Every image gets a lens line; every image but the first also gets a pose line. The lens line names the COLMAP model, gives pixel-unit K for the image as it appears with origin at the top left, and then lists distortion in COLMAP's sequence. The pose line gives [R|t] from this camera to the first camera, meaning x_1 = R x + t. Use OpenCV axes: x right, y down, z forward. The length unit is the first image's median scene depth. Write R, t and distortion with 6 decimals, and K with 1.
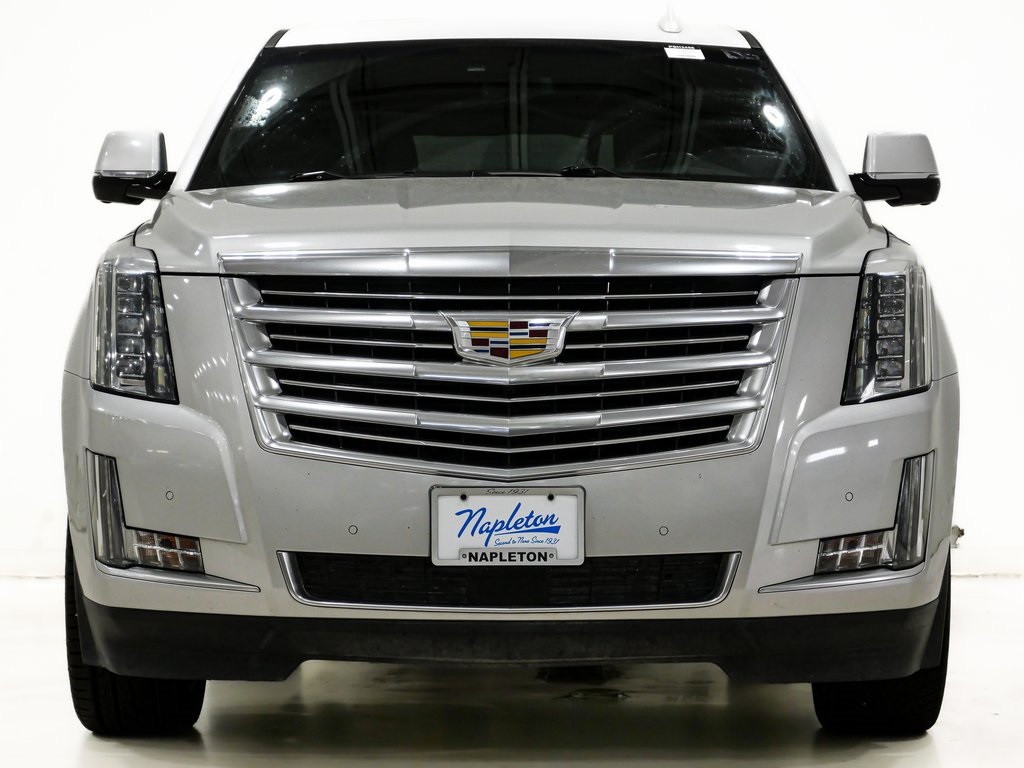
lens RADIAL K [[2802.8, 0, 513.6], [0, 2802.8, 383.3], [0, 0, 1]] dist [0.161737, 0.000000]
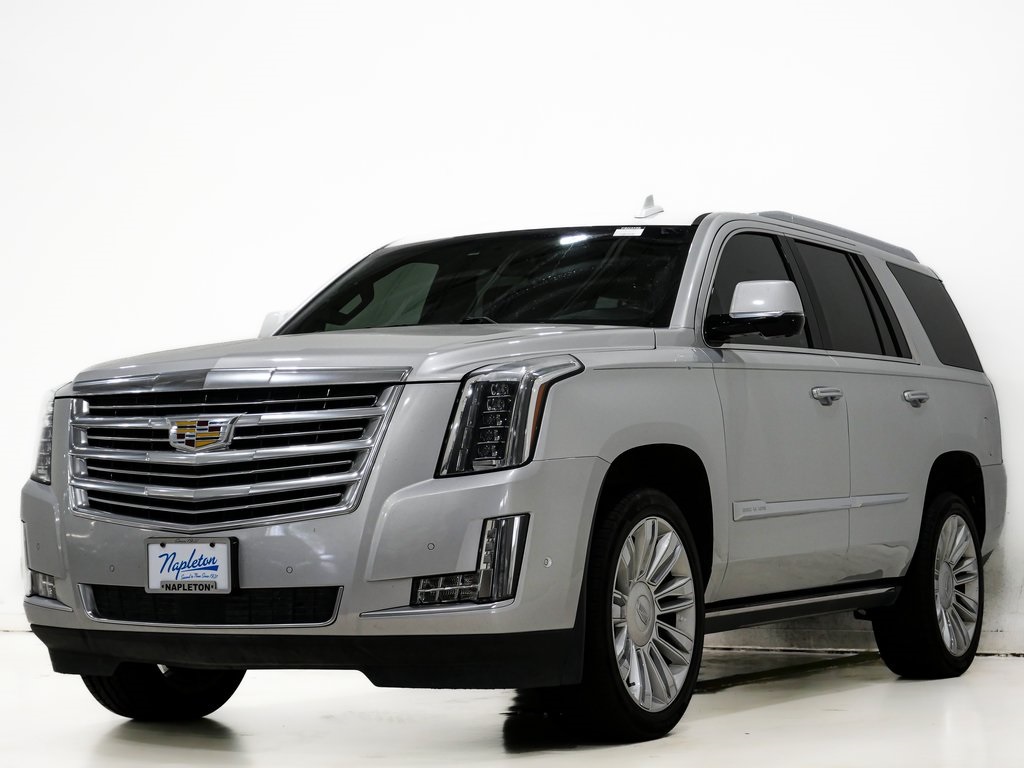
lens RADIAL K [[2103.1, 0, 509.4], [0, 2103.1, 382.7], [0, 0, 1]] dist [0.054629, 0.000000]
pose [[0.881203, -0.038459, -0.471171, 0.639661], [0.001839, 0.996957, -0.077936, 0.041892], [0.472734, 0.067811, 0.878592, 0.137001]]
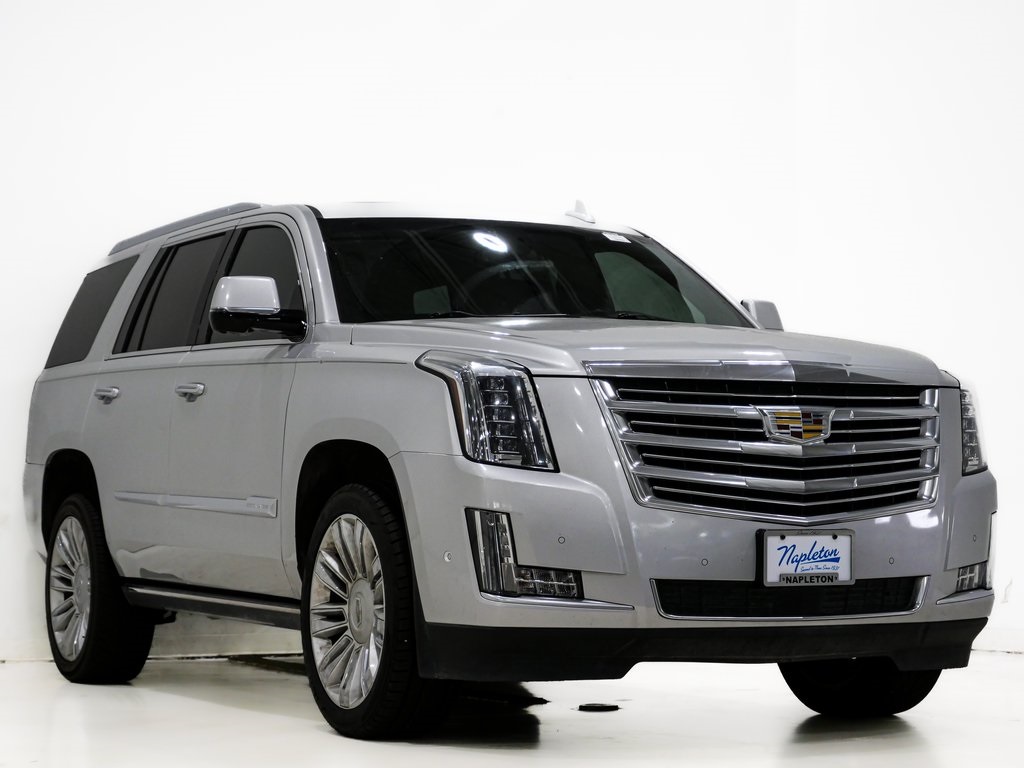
lens RADIAL K [[2318.0, 0, 511.2], [0, 2318.0, 381.8], [0, 0, 1]] dist [0.147835, 0.000000]
pose [[0.891719, 0.023941, 0.451955, -0.661294], [0.009521, 0.997387, -0.071620, 0.044802], [-0.452489, 0.068168, 0.889161, 0.022301]]
